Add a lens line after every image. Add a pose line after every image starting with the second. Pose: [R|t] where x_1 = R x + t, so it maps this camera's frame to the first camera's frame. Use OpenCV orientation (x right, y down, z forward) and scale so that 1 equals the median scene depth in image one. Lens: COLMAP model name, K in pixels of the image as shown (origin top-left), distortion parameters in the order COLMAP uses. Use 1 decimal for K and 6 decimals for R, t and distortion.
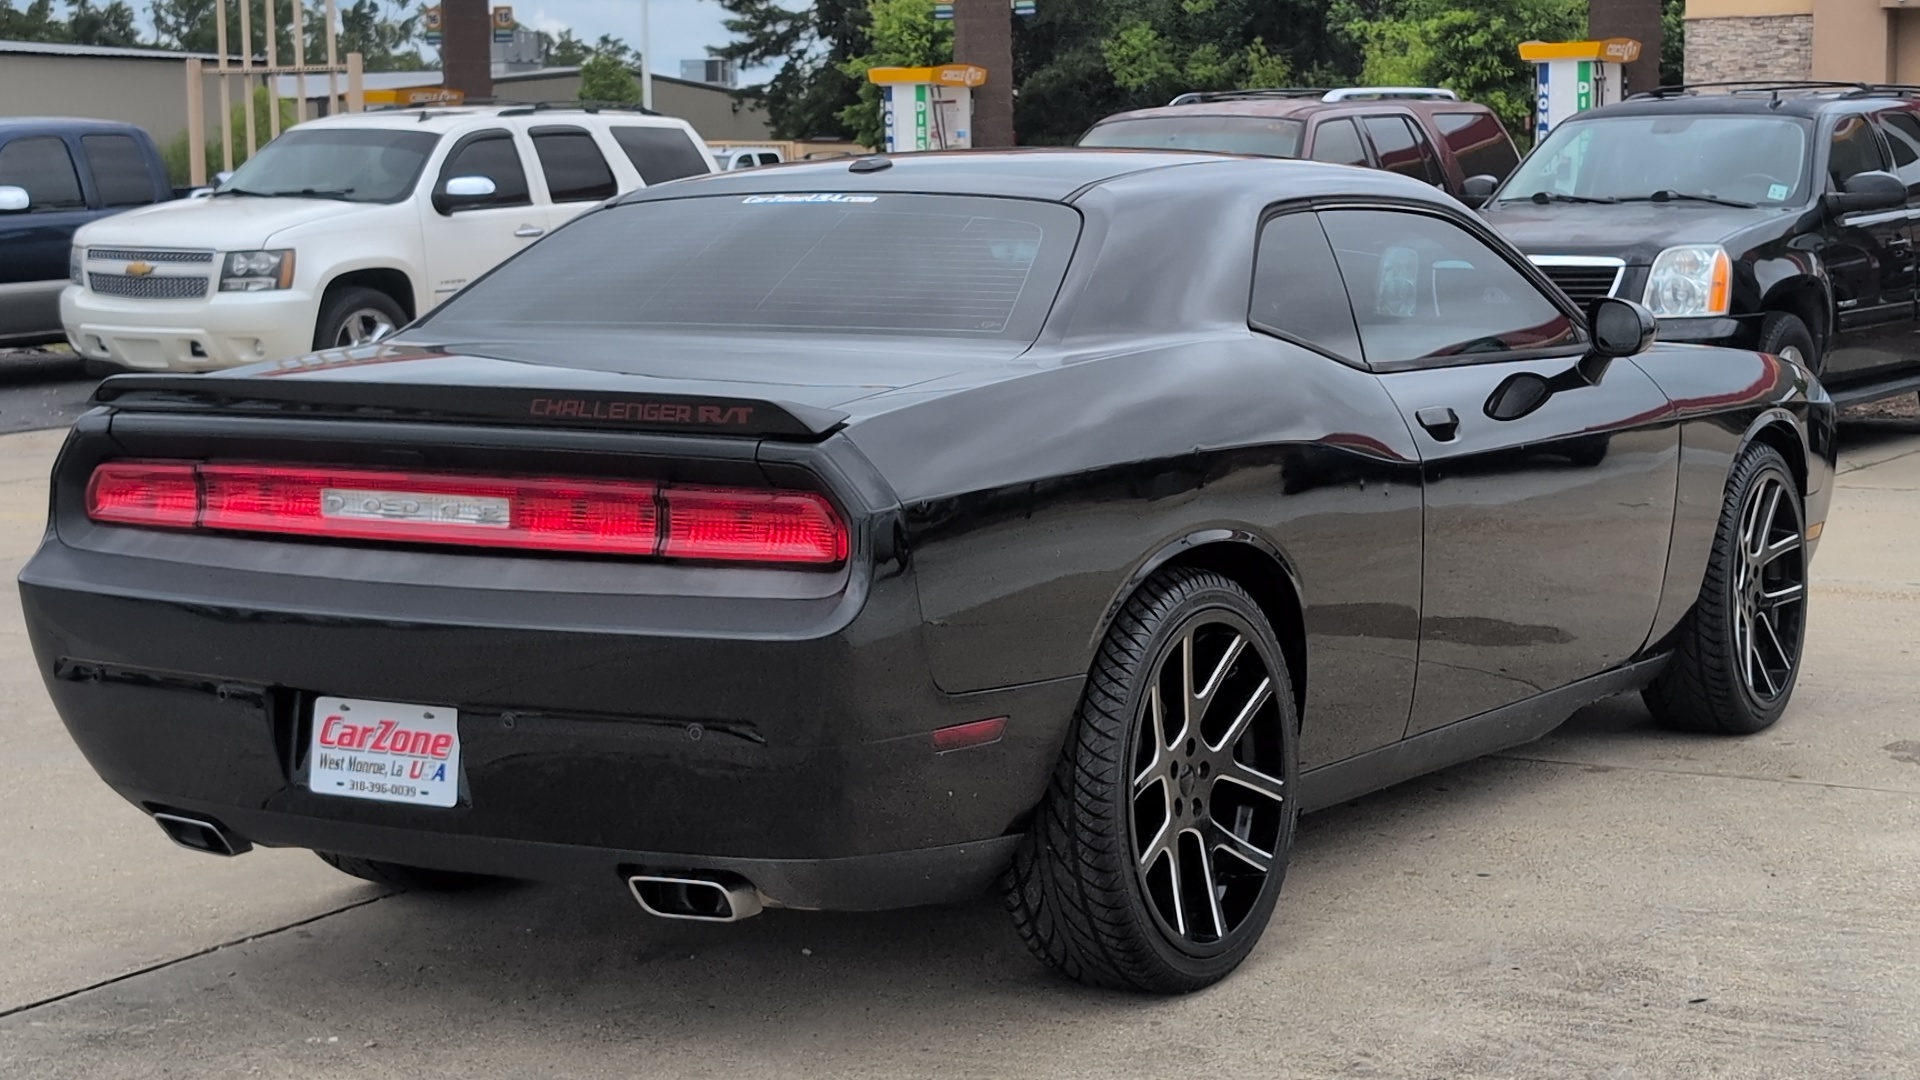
lens RADIAL K [[3213.4, 0, 985.3], [0, 3213.4, 542.2], [0, 0, 1]] dist [0.276757, -1.429736]
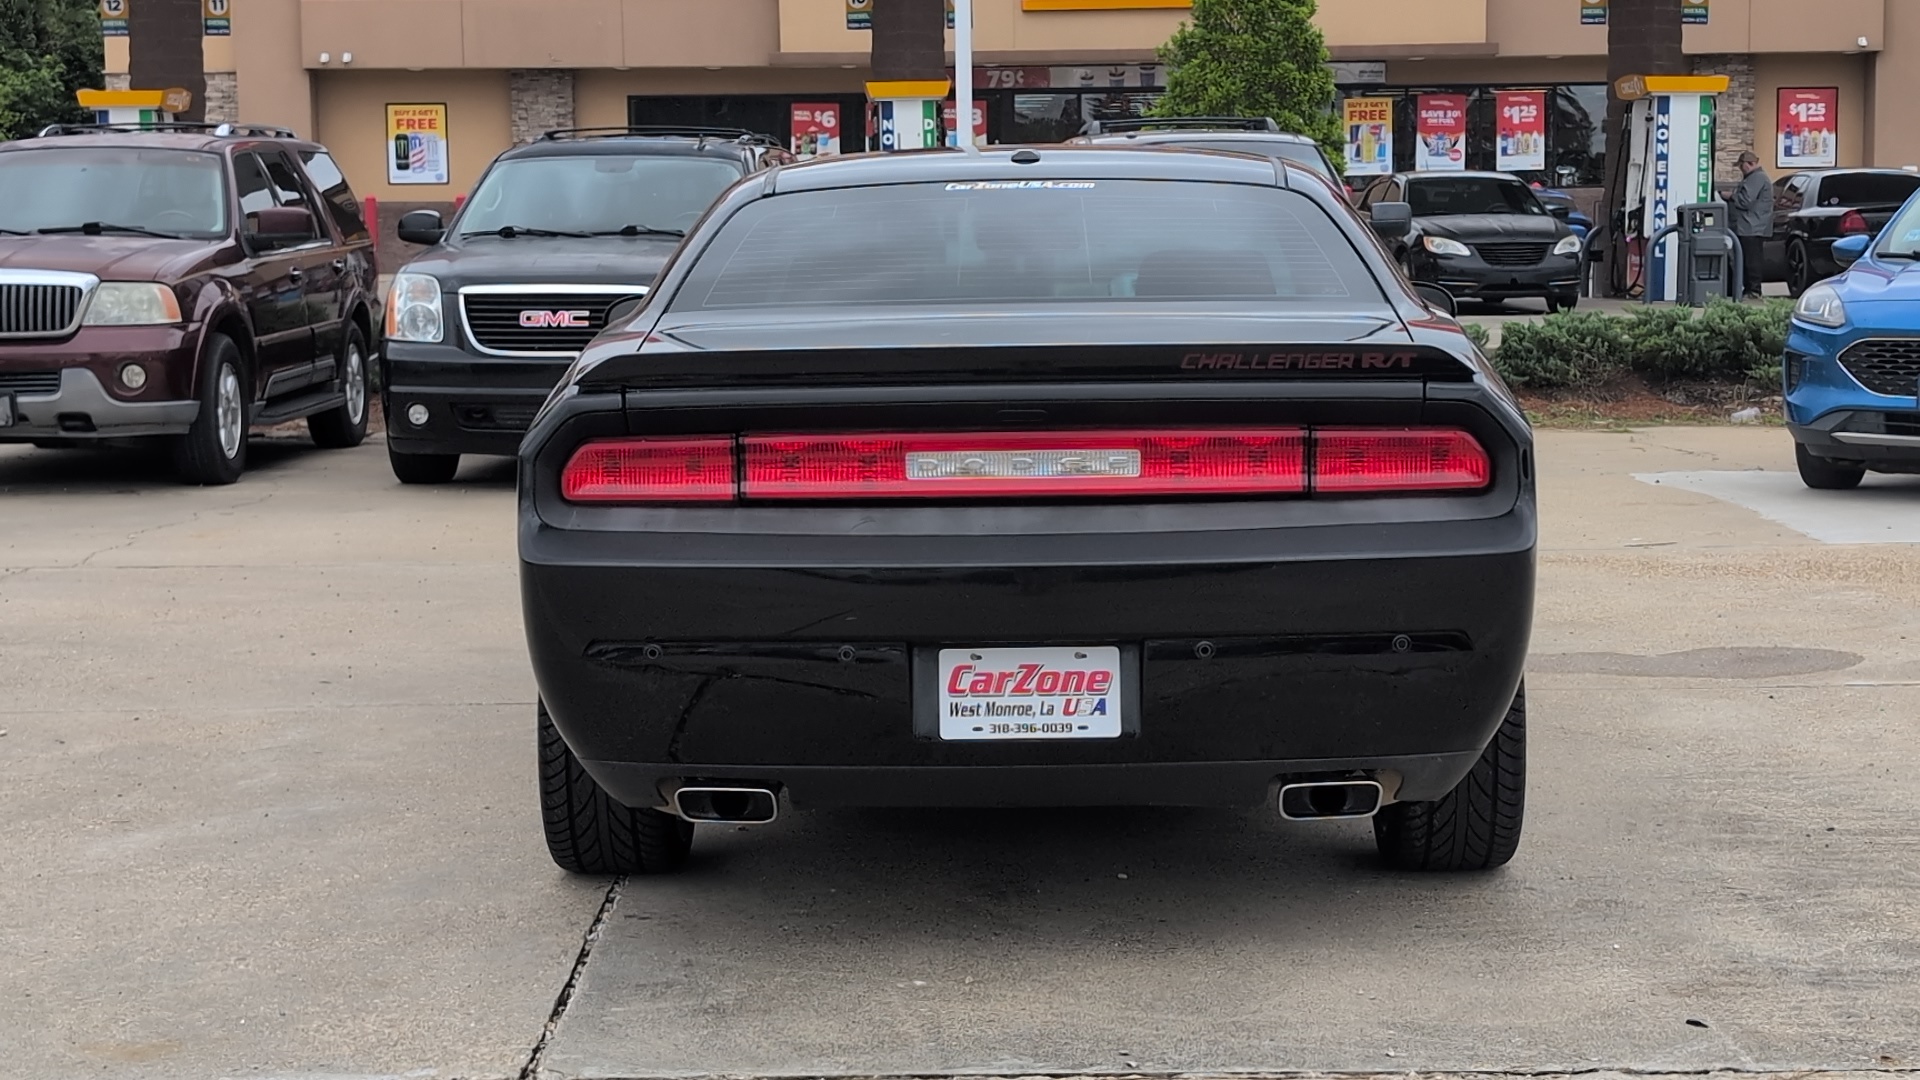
lens RADIAL K [[3213.4, 0, 985.3], [0, 3213.4, 542.2], [0, 0, 1]] dist [0.276757, -1.429736]
pose [[0.857775, -0.049944, 0.511593, -0.729748], [0.059902, 0.998200, -0.002987, 0.017394], [-0.510523, 0.033208, 0.859223, 0.101816]]
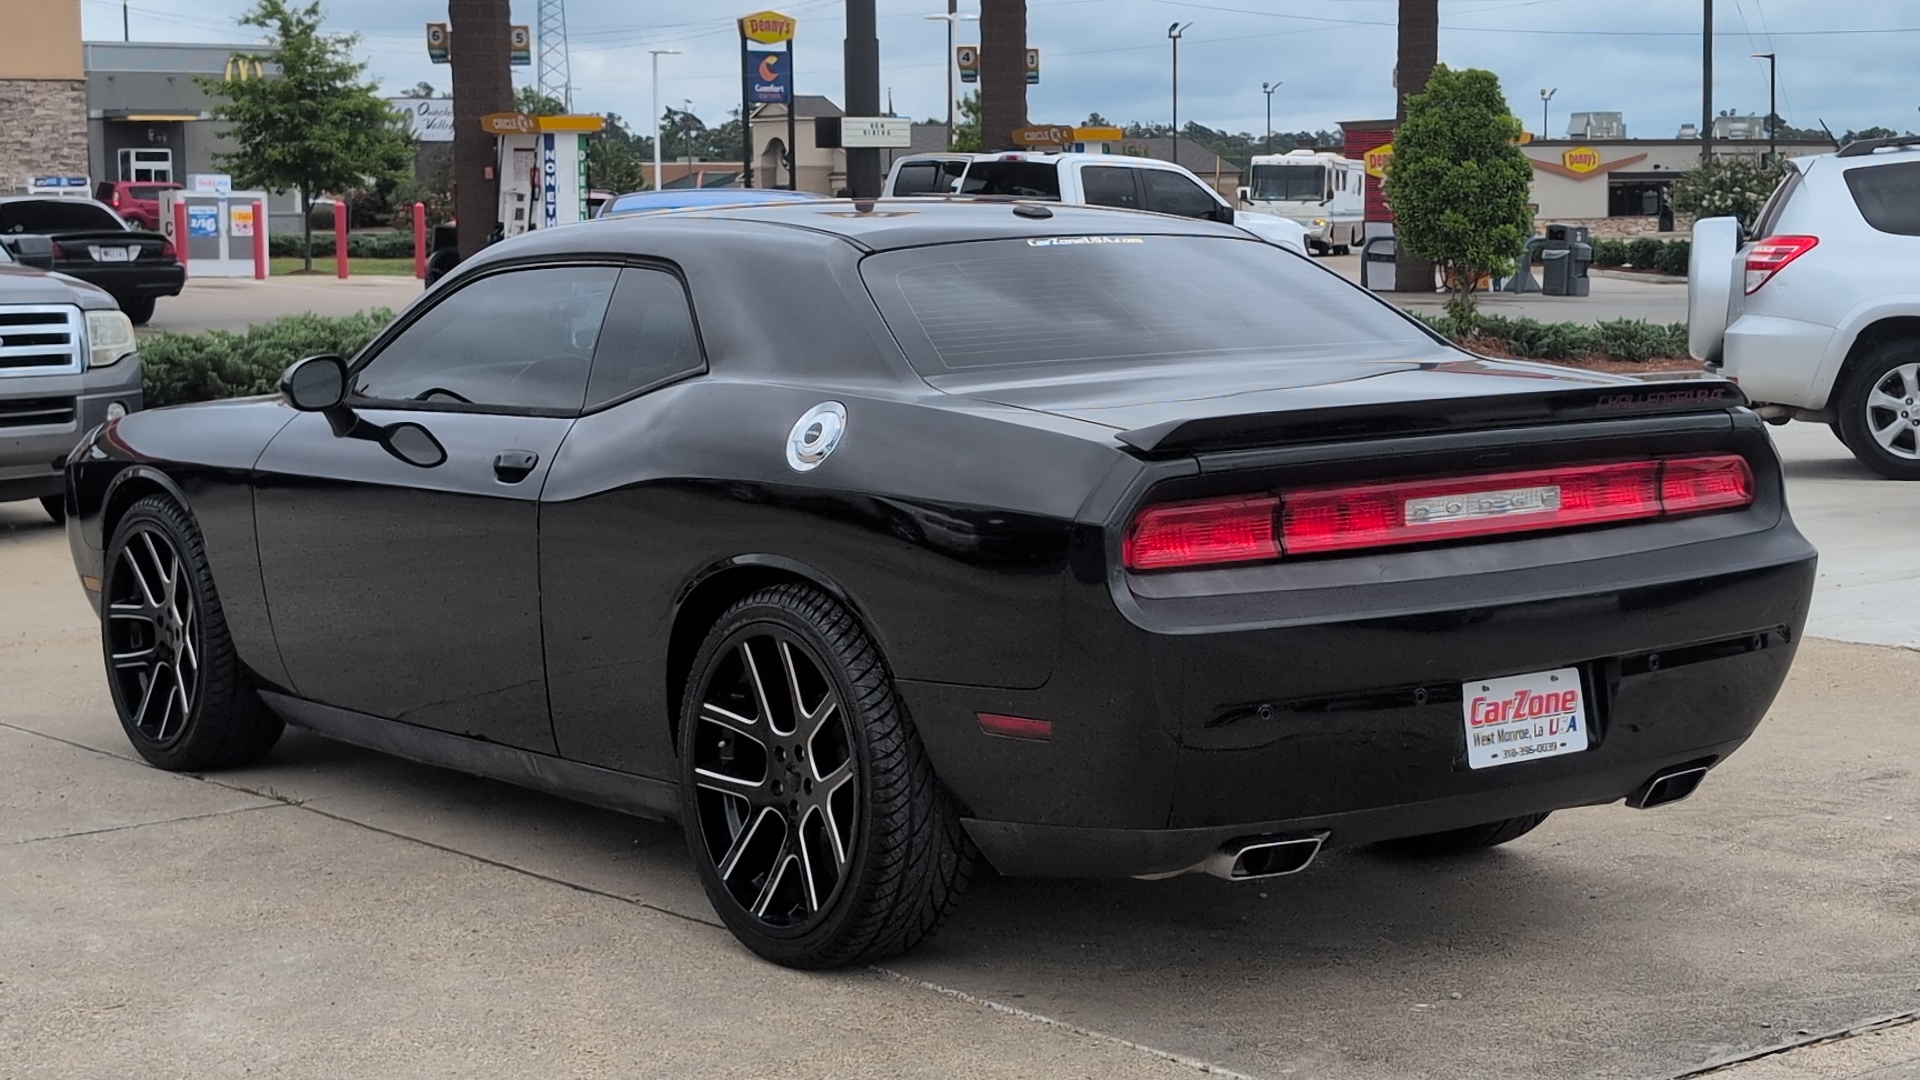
lens RADIAL K [[3213.4, 0, 985.3], [0, 3213.4, 542.2], [0, 0, 1]] dist [0.276757, -1.429736]
pose [[0.355136, -0.091089, 0.930366, -1.294736], [0.117726, 0.991676, 0.052154, -0.077378], [-0.927372, 0.091007, 0.362904, 0.754870]]
